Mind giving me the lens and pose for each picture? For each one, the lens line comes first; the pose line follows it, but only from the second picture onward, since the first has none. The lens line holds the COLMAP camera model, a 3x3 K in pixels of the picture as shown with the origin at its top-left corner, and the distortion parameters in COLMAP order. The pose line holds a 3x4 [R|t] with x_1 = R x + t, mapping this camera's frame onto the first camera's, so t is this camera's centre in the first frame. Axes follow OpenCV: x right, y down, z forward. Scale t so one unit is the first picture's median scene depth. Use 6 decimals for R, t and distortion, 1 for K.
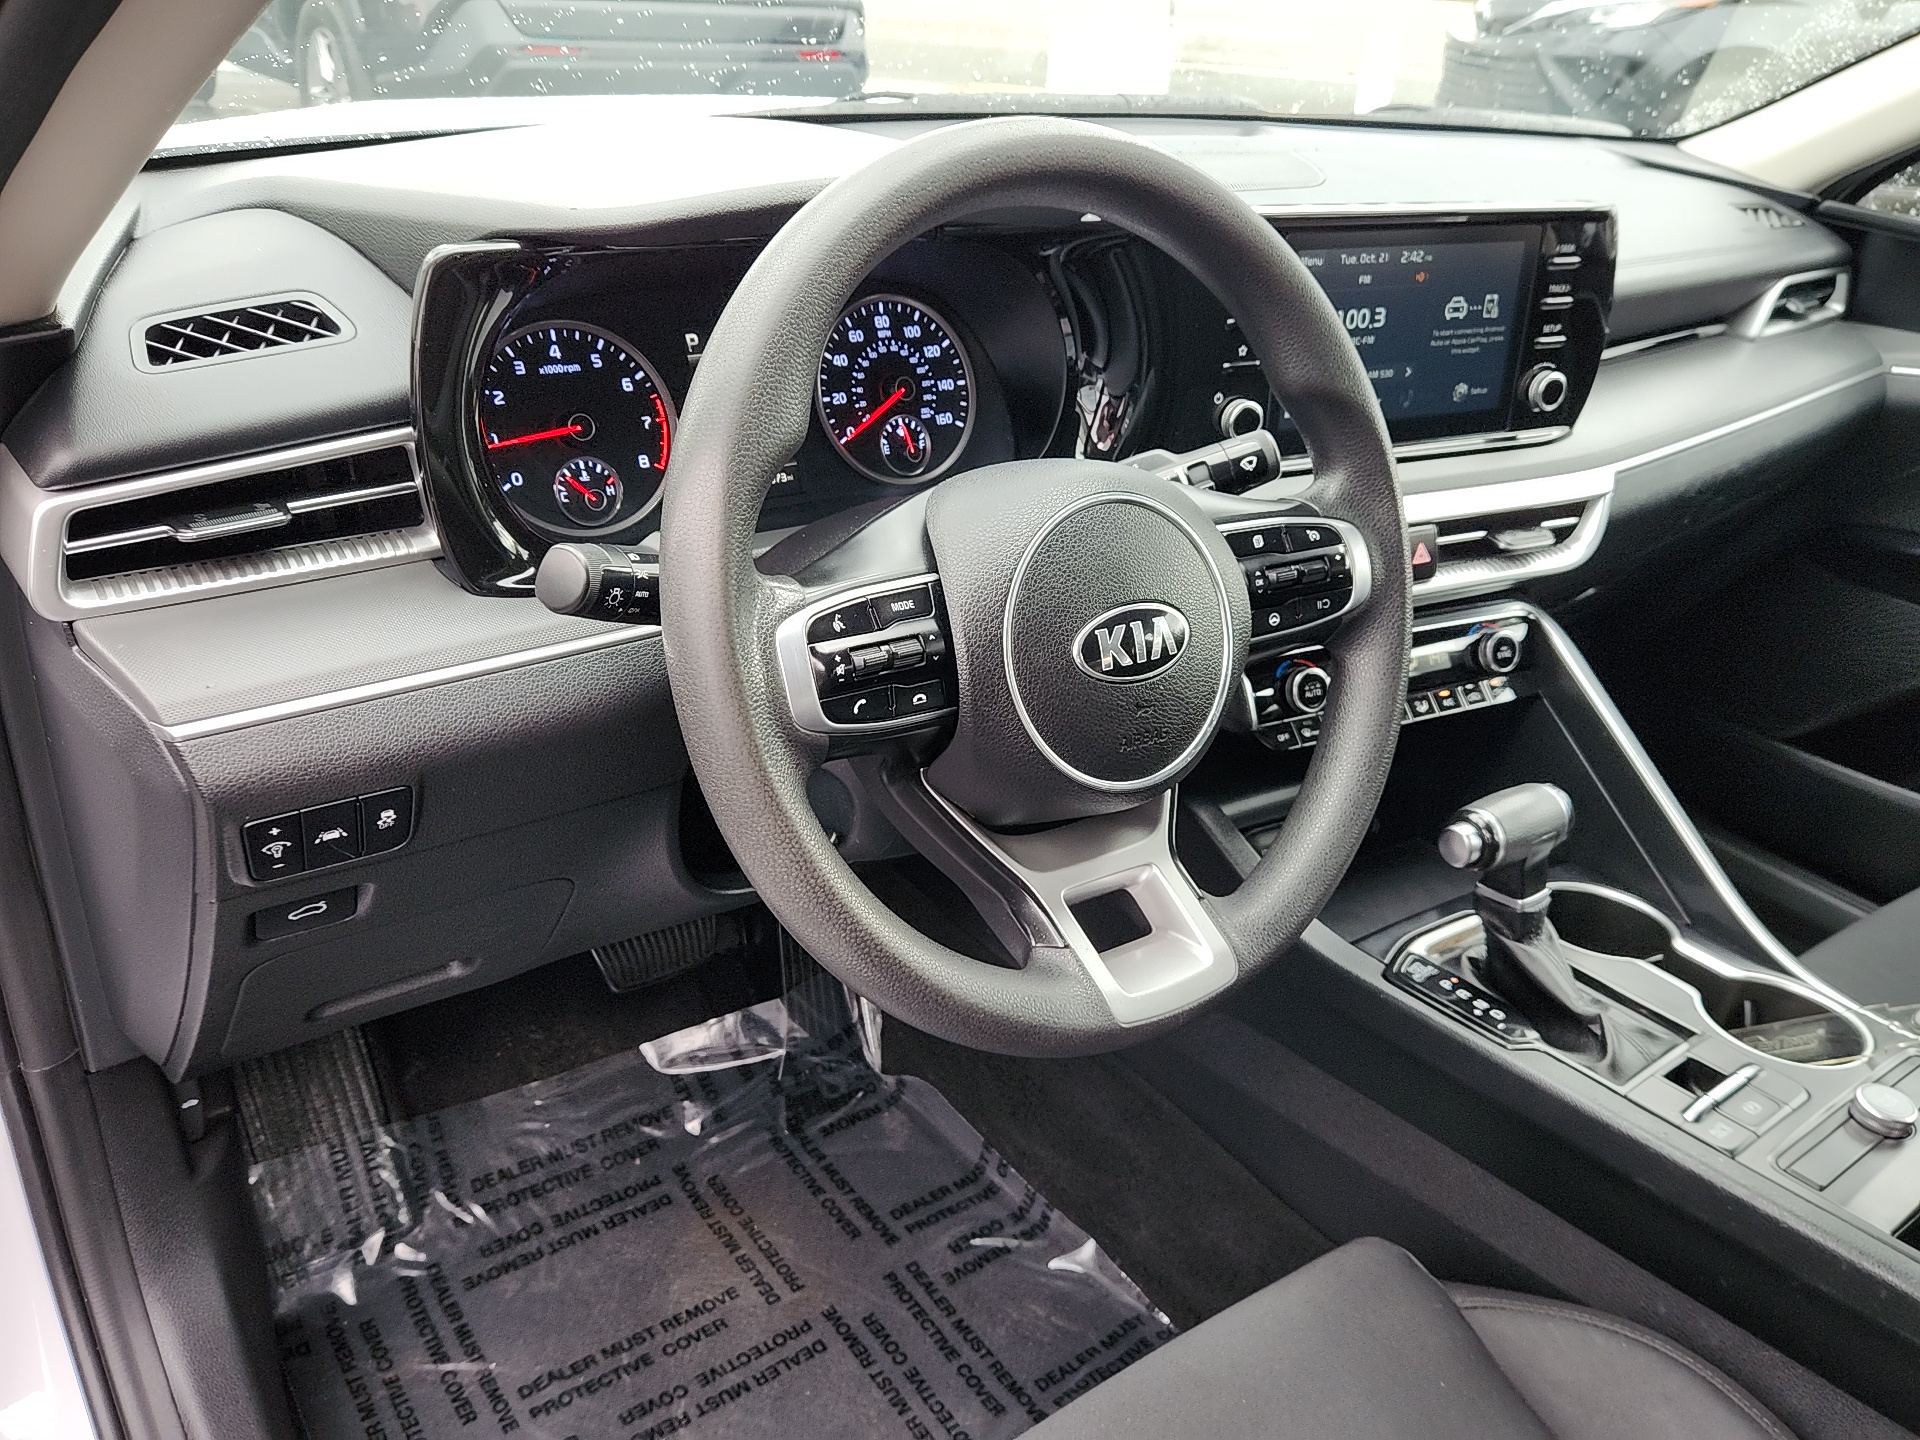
lens RADIAL K [[1412.7, 0, 958.9], [0, 1412.7, 735.4], [0, 0, 1]] dist [0.088311, -0.110346]
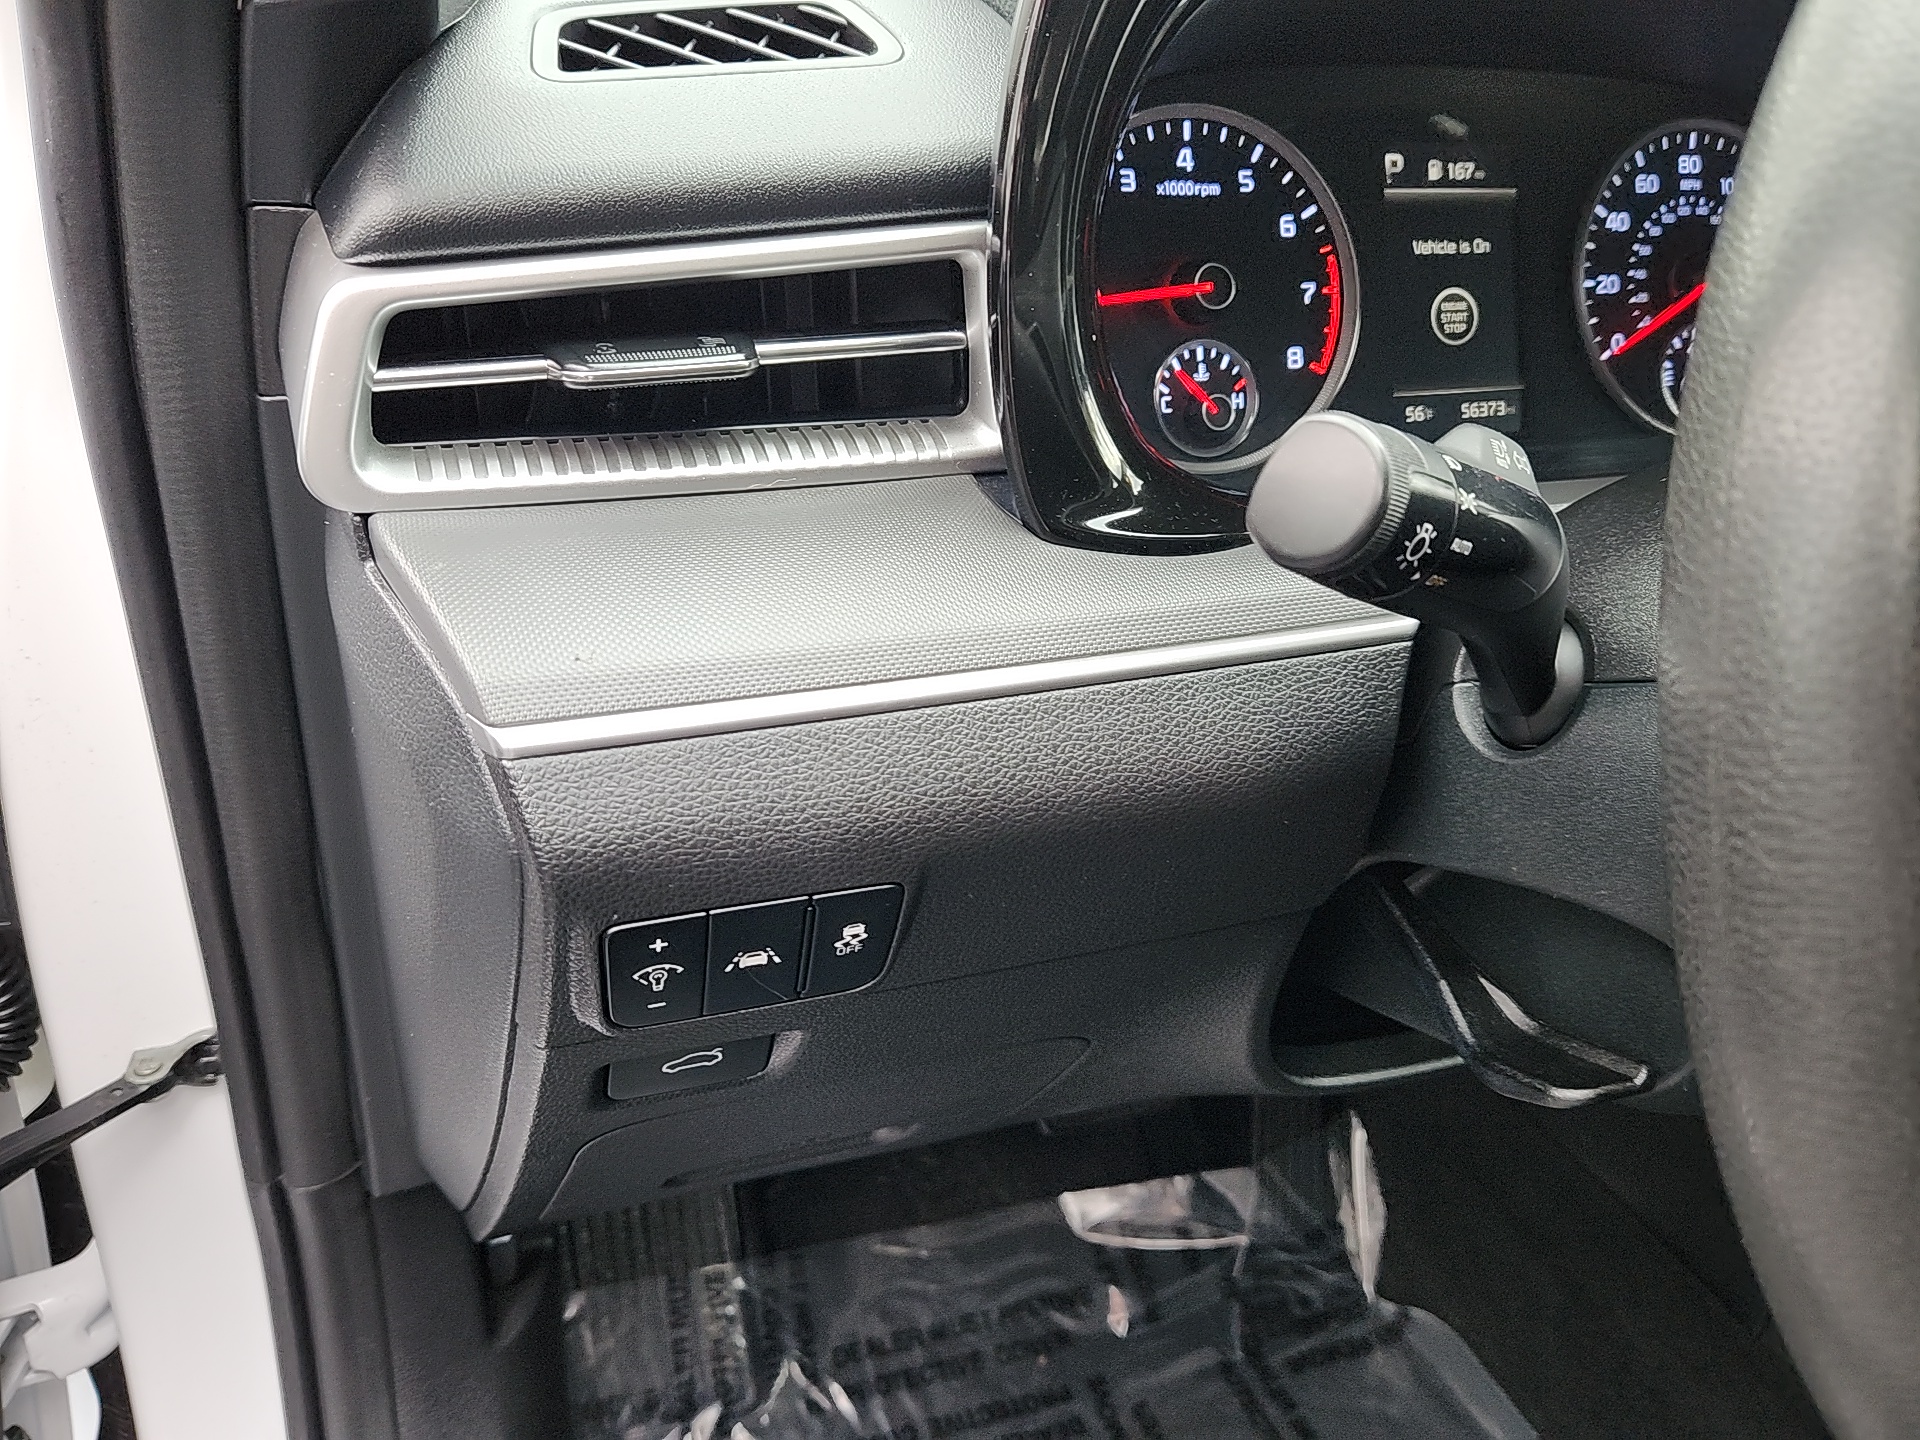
lens RADIAL K [[1360.0, 0, 951.6], [0, 1360.0, 714.0], [0, 0, 1]] dist [0.075670, -0.072244]
pose [[0.965133, 0.108399, -0.238260, -0.190820], [-0.118526, 0.992540, -0.028551, -0.011120], [0.233387, 0.055795, 0.970782, 0.386562]]
